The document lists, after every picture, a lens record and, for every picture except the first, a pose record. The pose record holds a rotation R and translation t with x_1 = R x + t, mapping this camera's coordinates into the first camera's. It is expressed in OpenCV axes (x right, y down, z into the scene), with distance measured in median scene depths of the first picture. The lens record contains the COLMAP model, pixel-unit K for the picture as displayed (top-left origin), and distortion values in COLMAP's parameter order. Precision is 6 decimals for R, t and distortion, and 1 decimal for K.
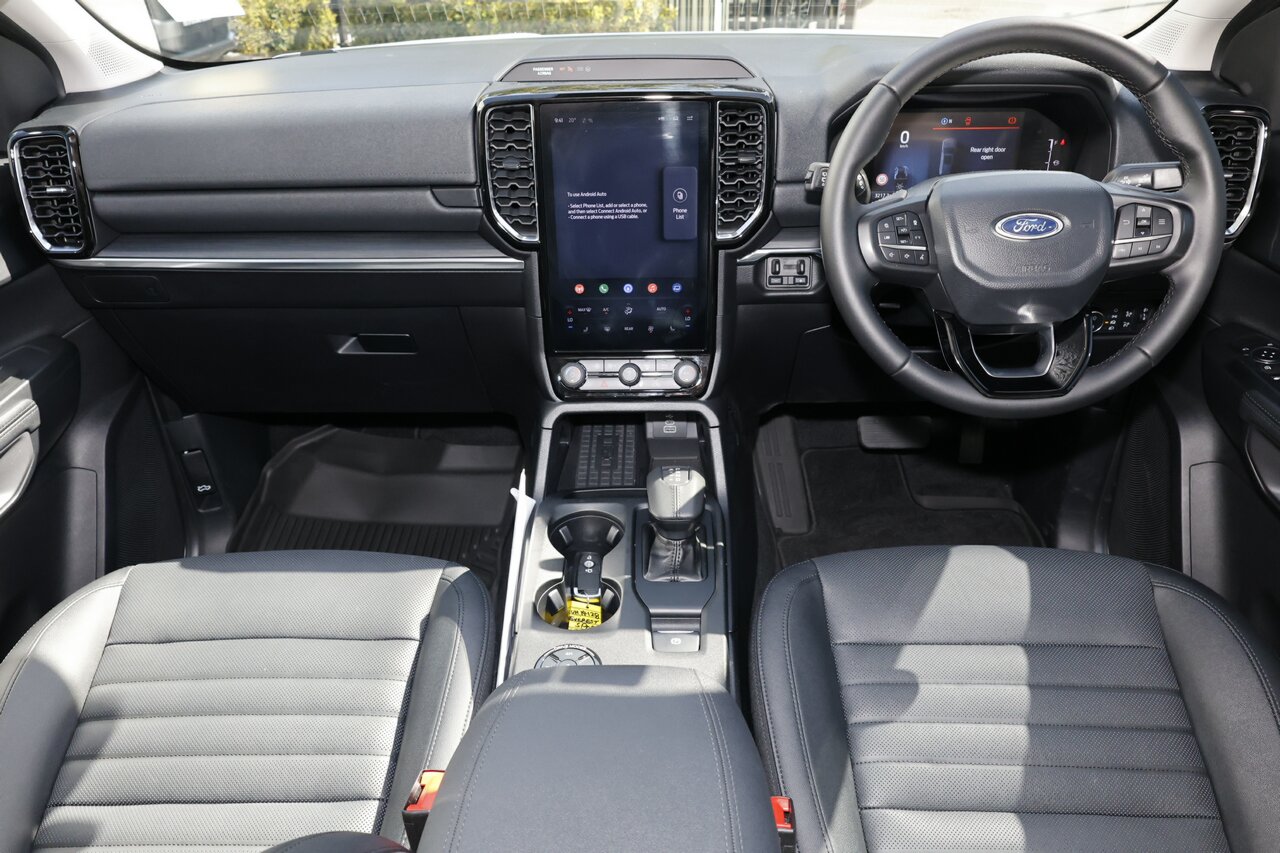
lens RADIAL K [[1035.7, 0, 640.6], [0, 1035.7, 345.9], [0, 0, 1]] dist [0.006063, 0.009691]
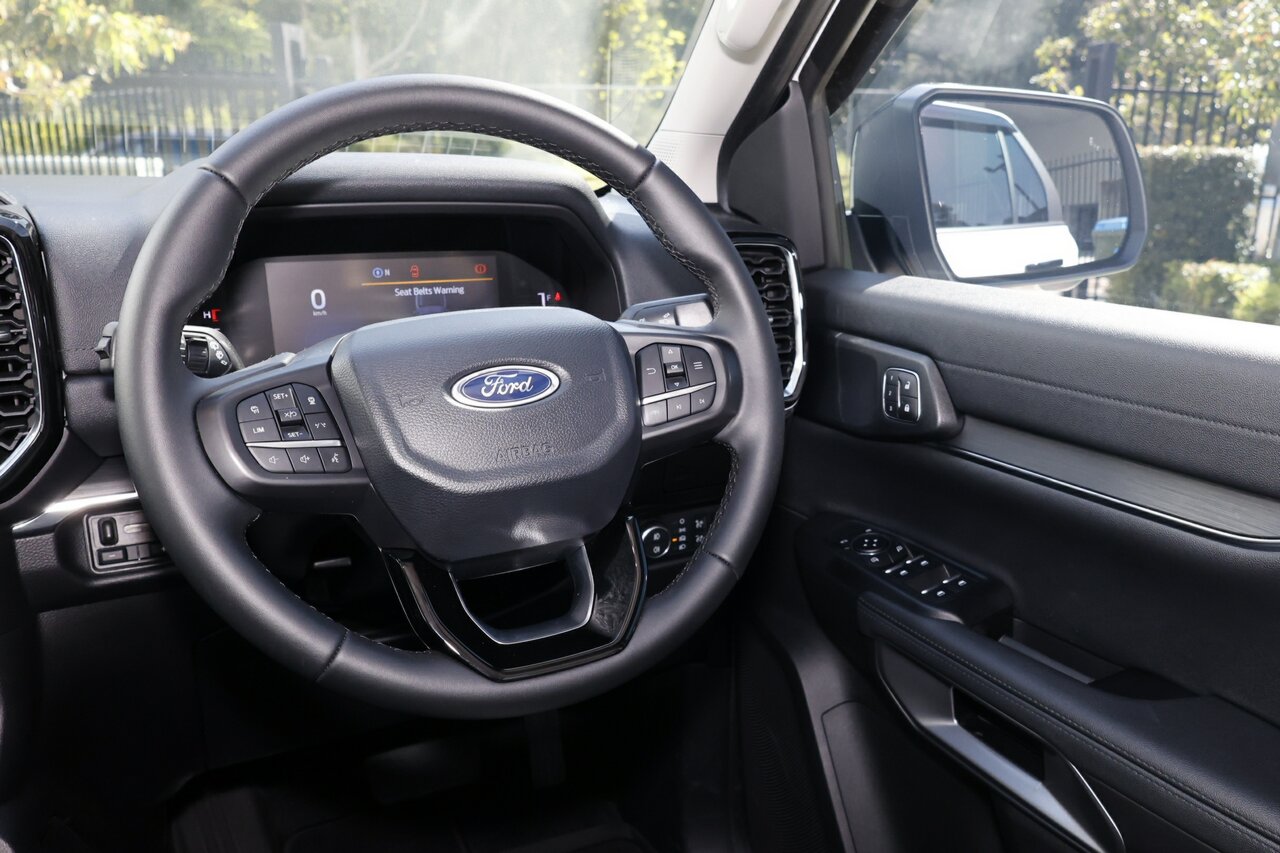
lens RADIAL K [[1035.7, 0, 640.6], [0, 1035.7, 345.9], [0, 0, 1]] dist [0.006063, 0.009691]
pose [[0.920004, -0.103948, 0.377871, 0.206012], [0.210843, 0.944039, -0.253645, 0.035358], [-0.330359, 0.313026, 0.890437, 0.391391]]
